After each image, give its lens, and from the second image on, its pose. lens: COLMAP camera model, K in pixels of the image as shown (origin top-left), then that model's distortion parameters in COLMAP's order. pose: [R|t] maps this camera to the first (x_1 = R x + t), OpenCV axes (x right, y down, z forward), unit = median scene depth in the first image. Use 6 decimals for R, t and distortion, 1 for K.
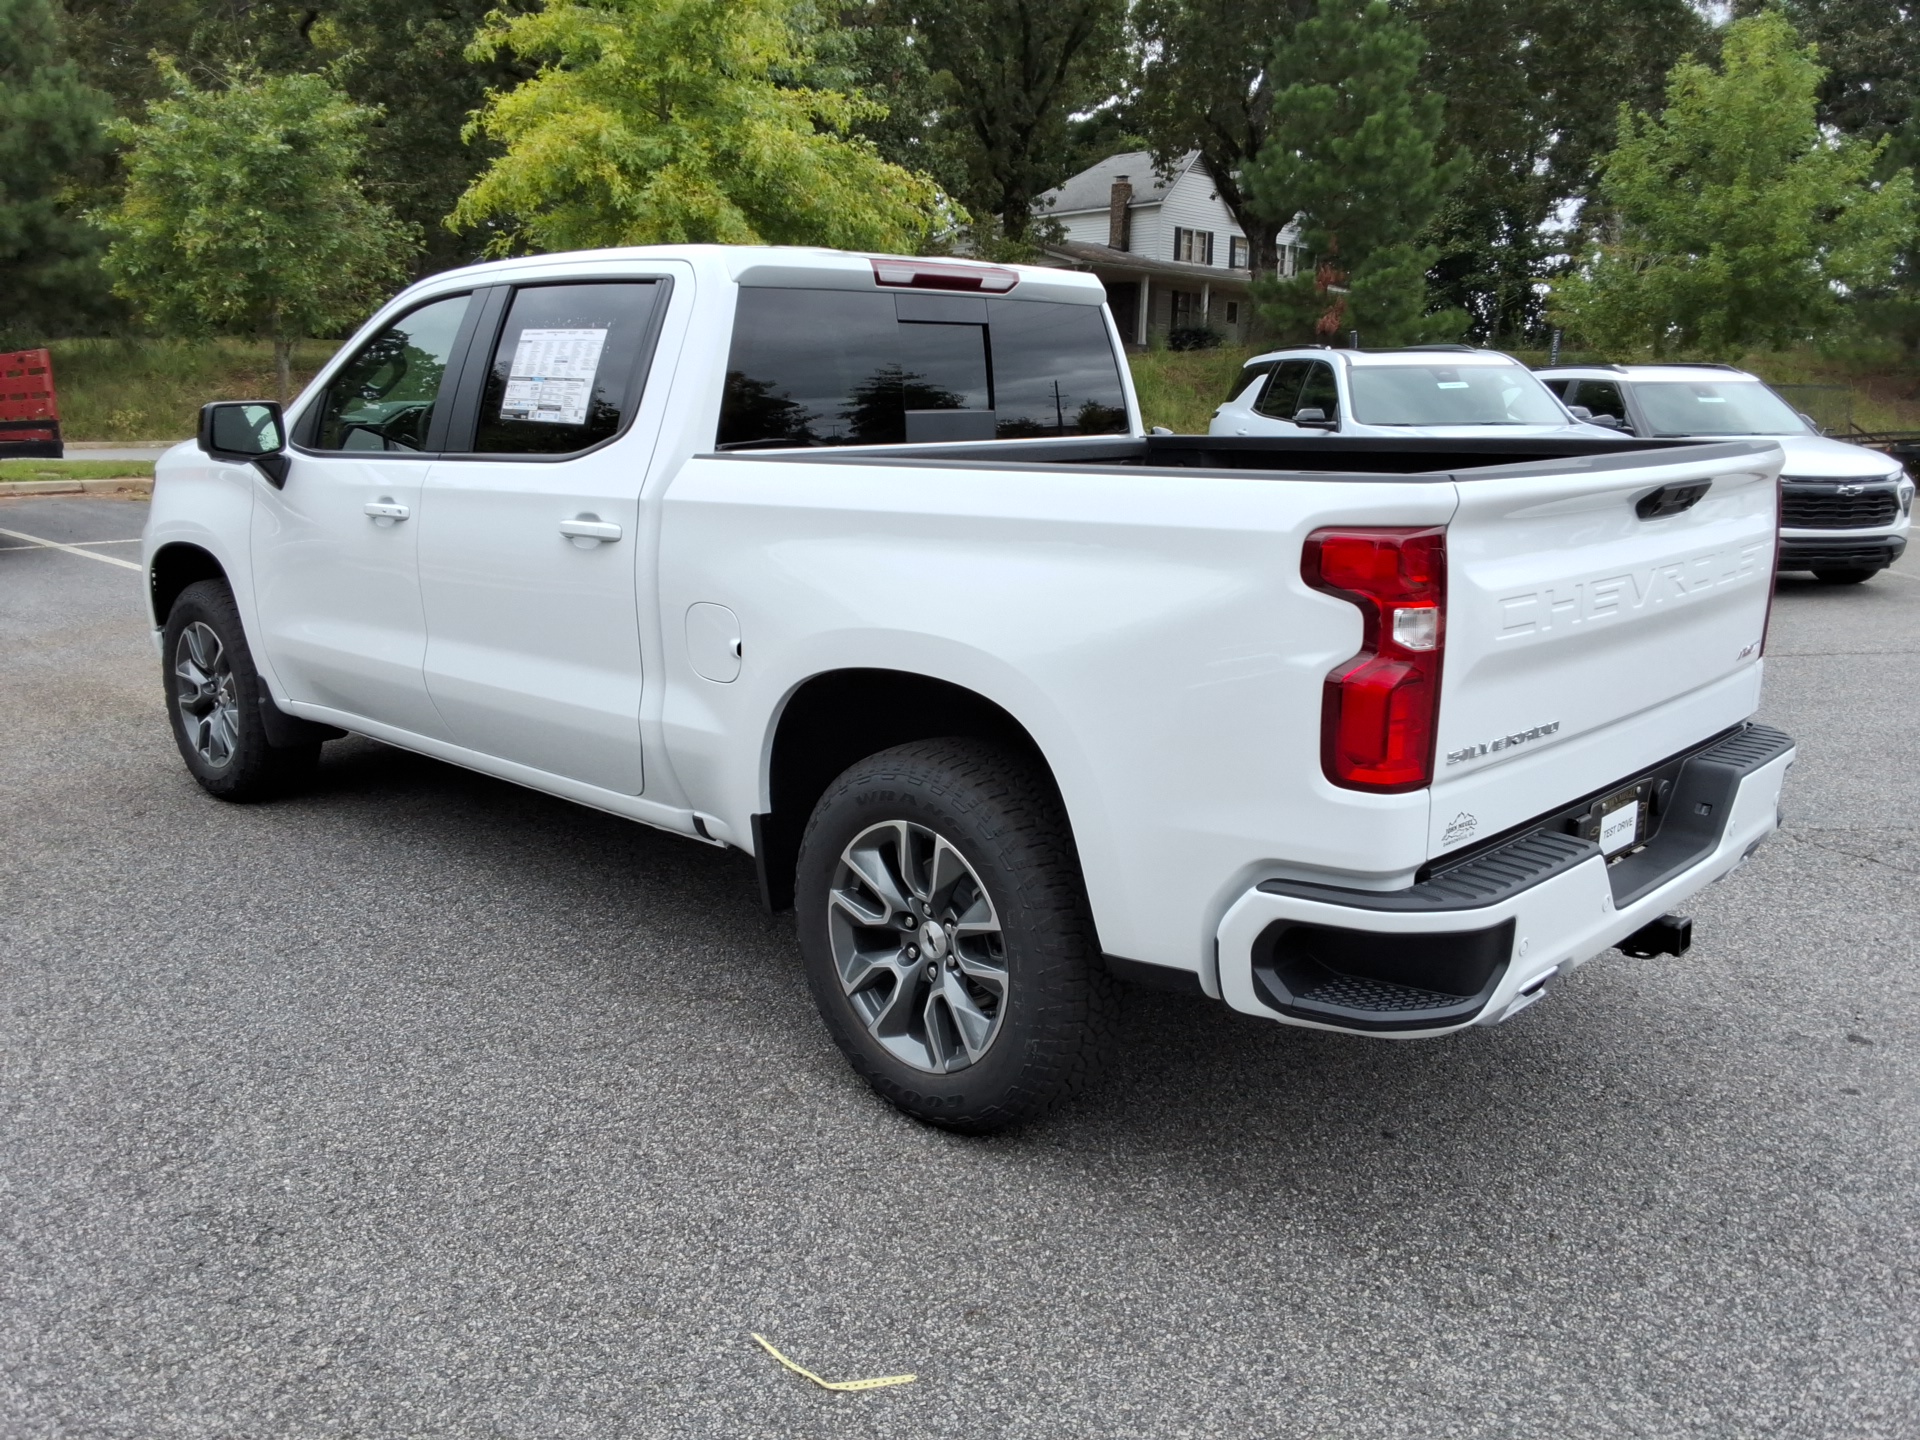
lens RADIAL K [[1523.5, 0, 967.4], [0, 1523.5, 718.5], [0, 0, 1]] dist [0.117780, -0.172297]
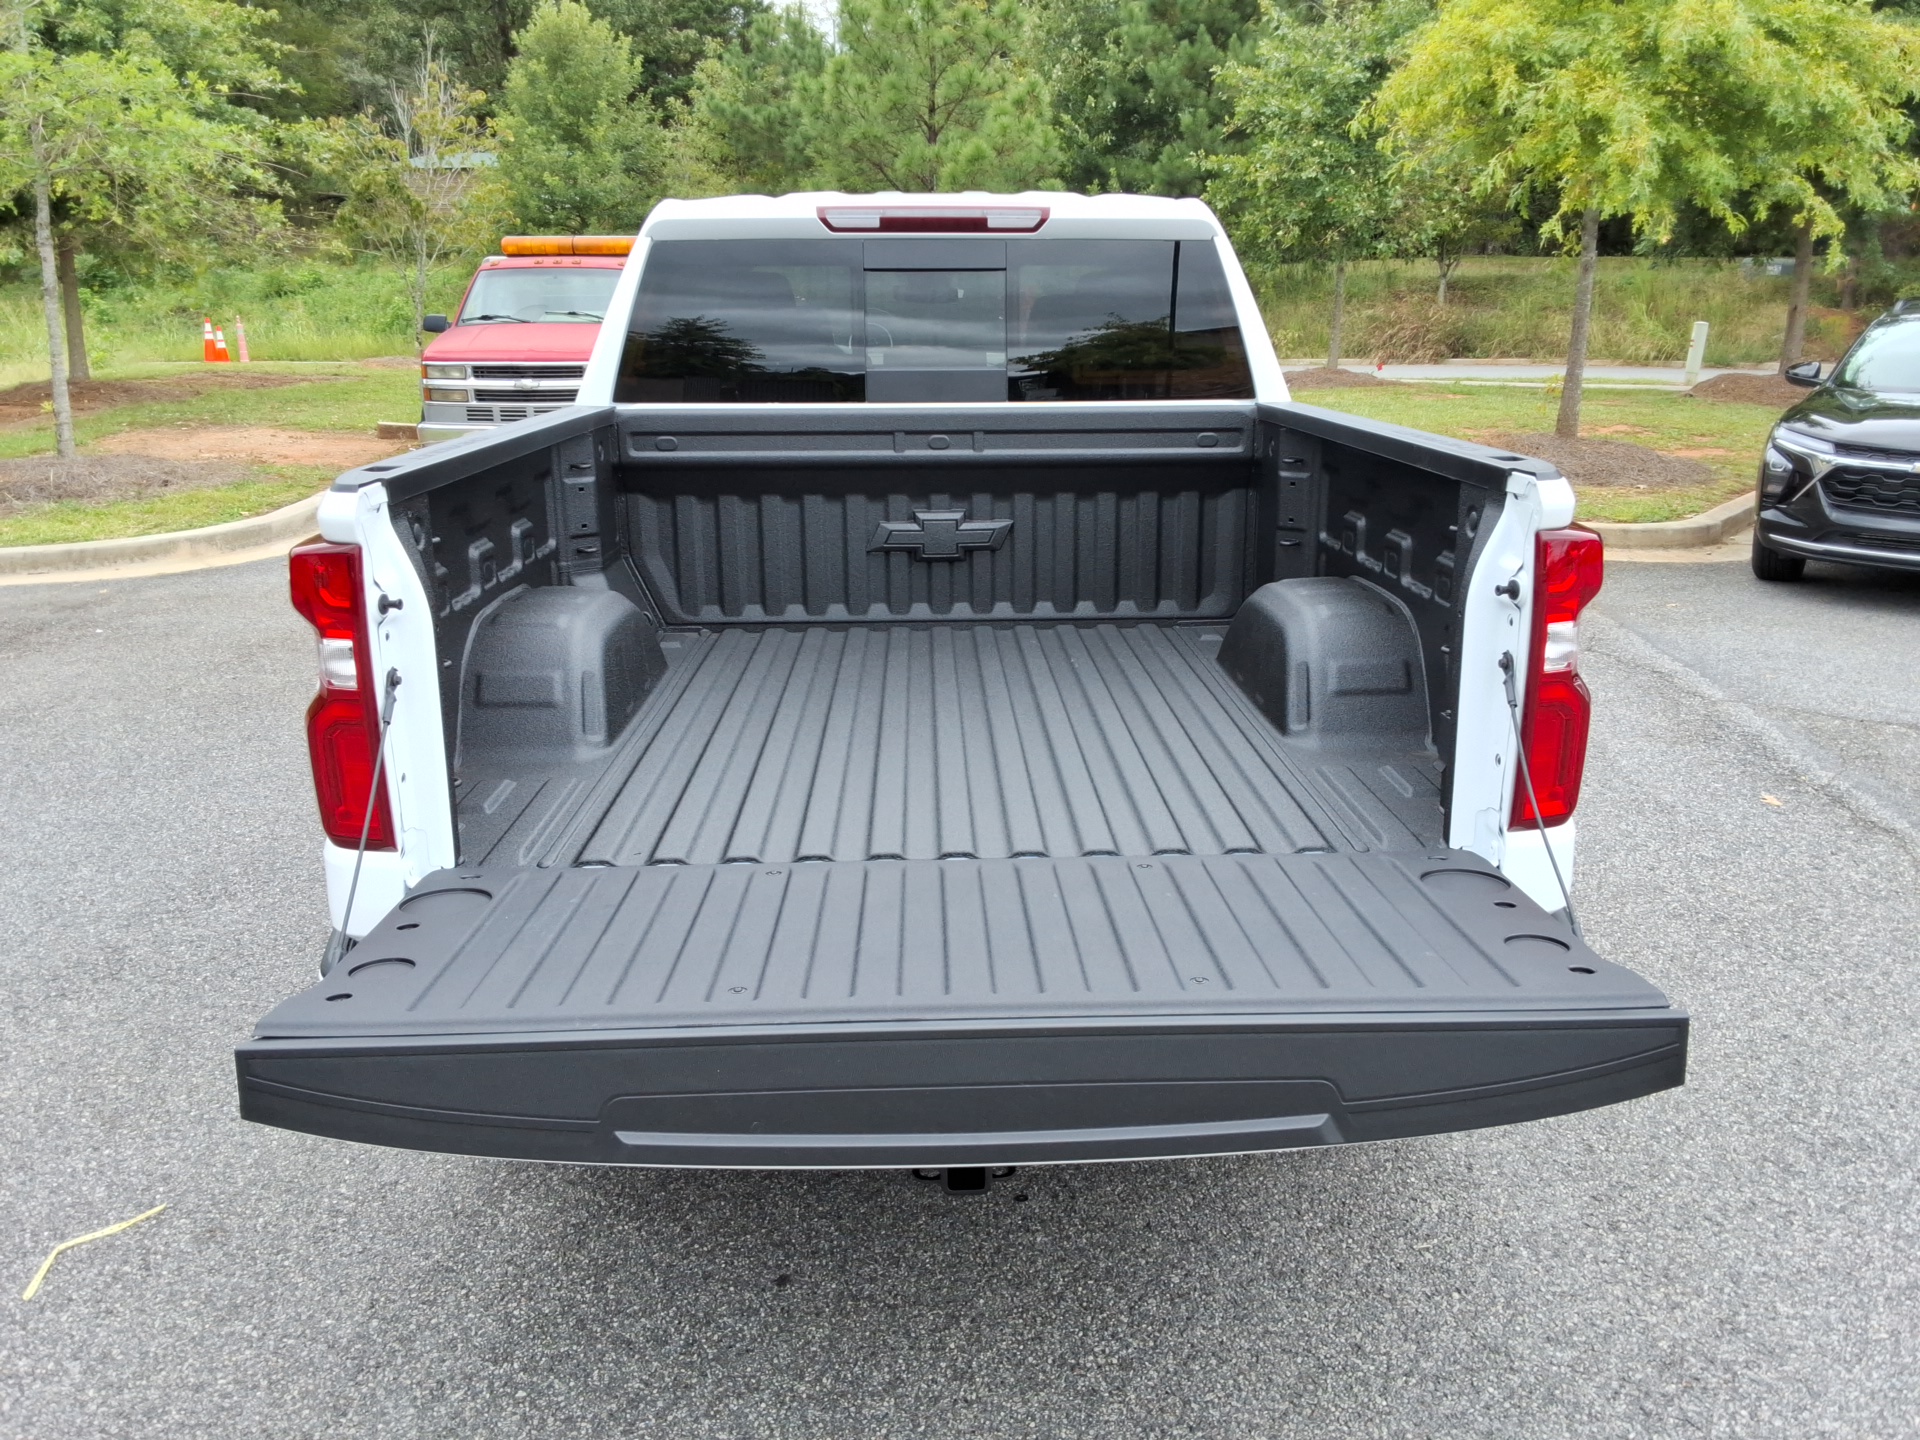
lens RADIAL K [[1525.9, 0, 966.0], [0, 1525.9, 718.2], [0, 0, 1]] dist [0.098464, -0.141703]
pose [[0.714904, 0.181618, -0.675224, 0.146663], [-0.146013, 0.983165, 0.109853, -0.022425], [0.683807, 0.020057, 0.729387, 0.080288]]
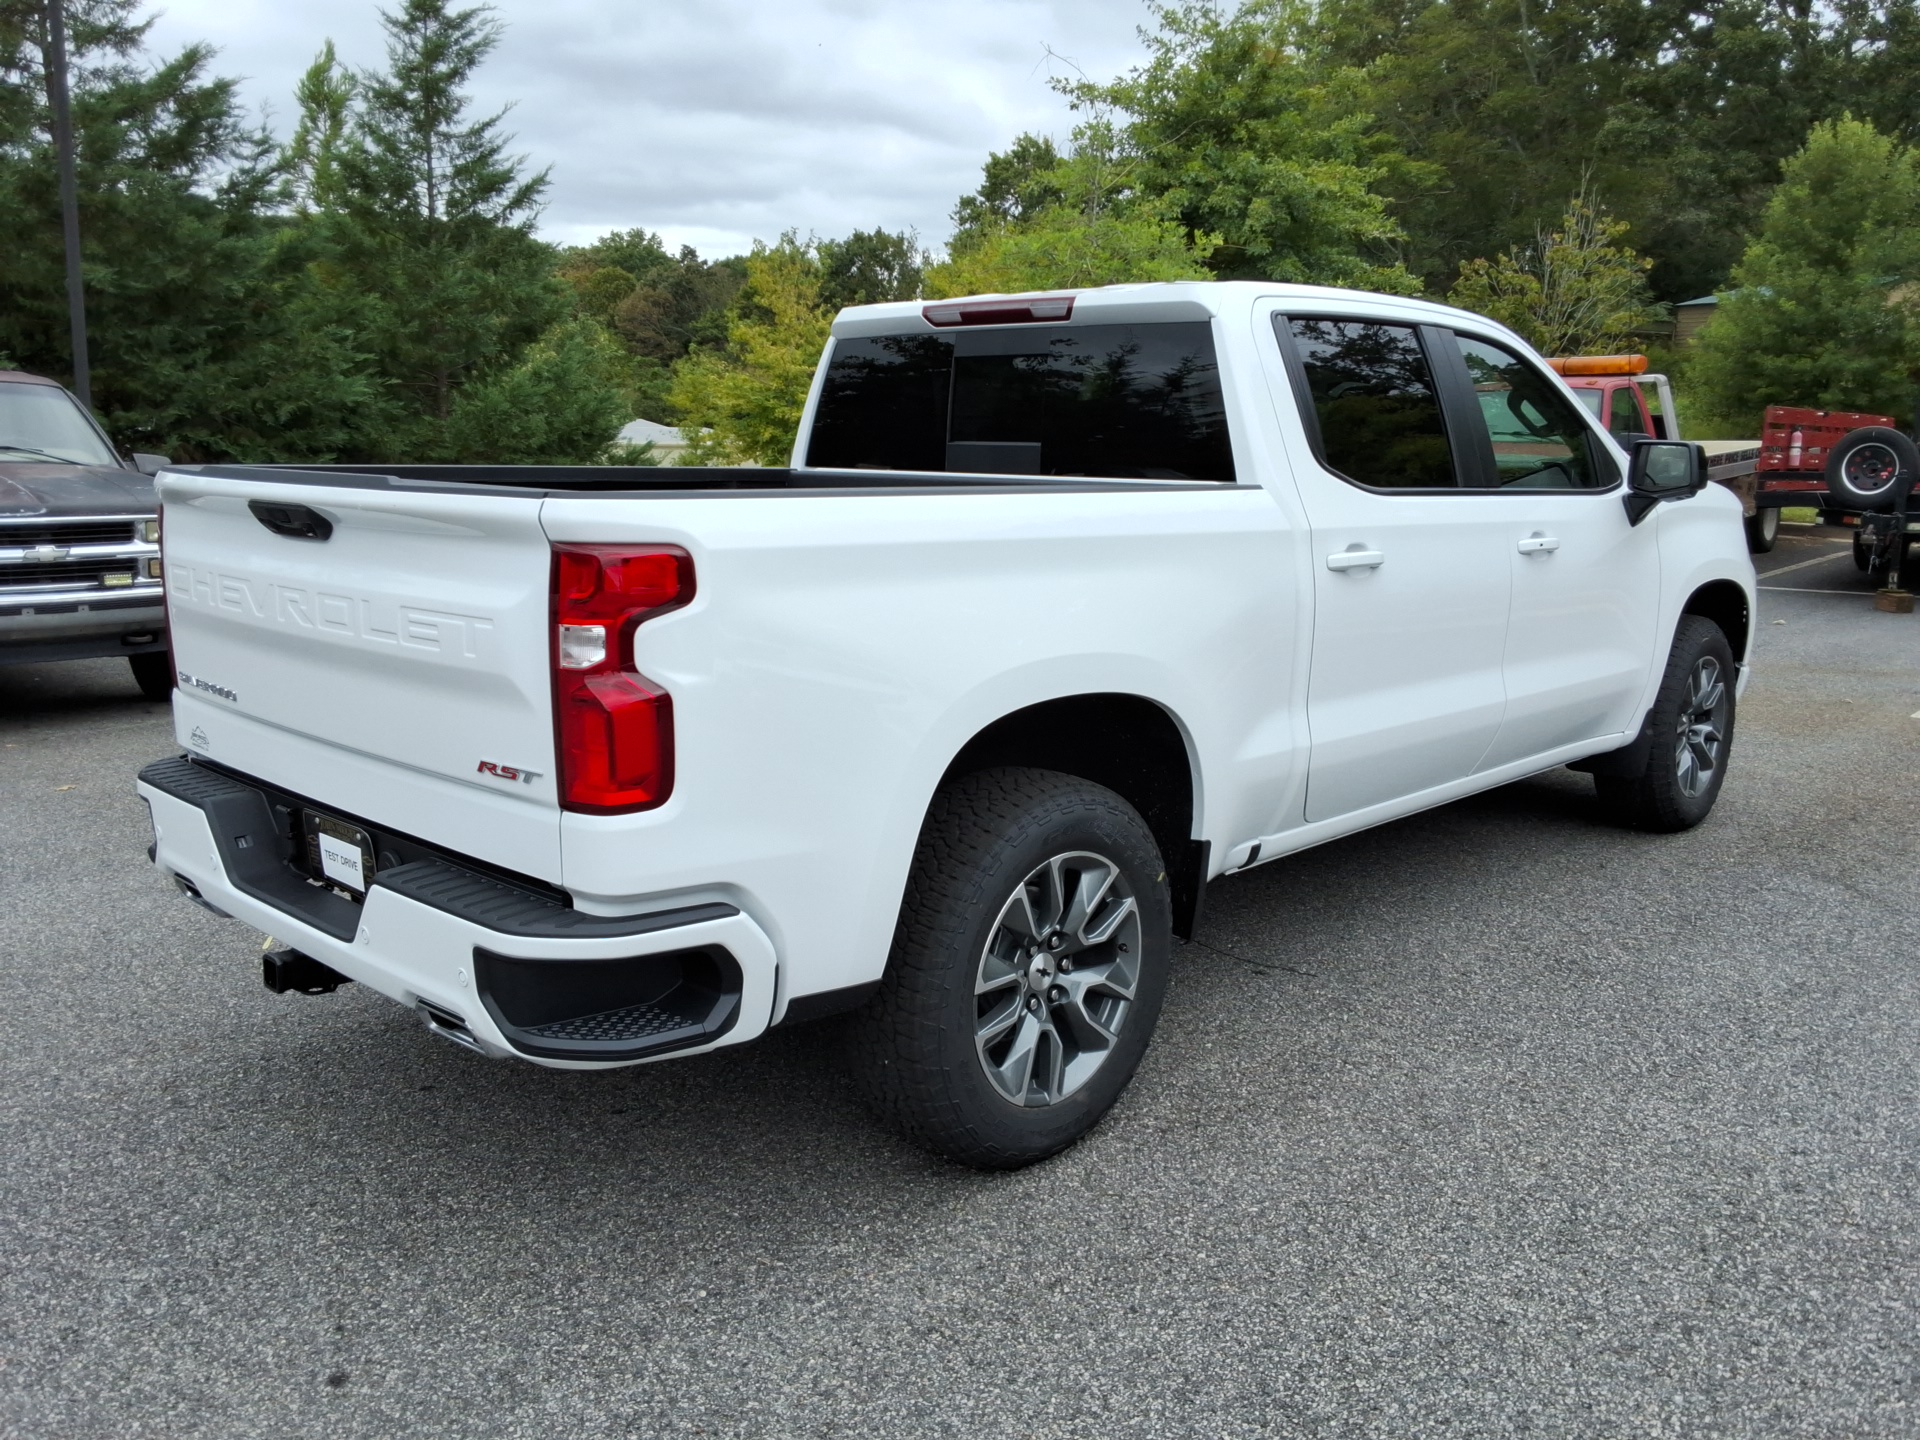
lens RADIAL K [[1508.1, 0, 962.7], [0, 1508.1, 712.7], [0, 0, 1]] dist [0.123362, -0.191500]
pose [[0.010396, 0.185089, -0.982667, 0.225918], [-0.224453, 0.958075, 0.178082, -0.046154], [0.974430, 0.218711, 0.051504, 0.219046]]
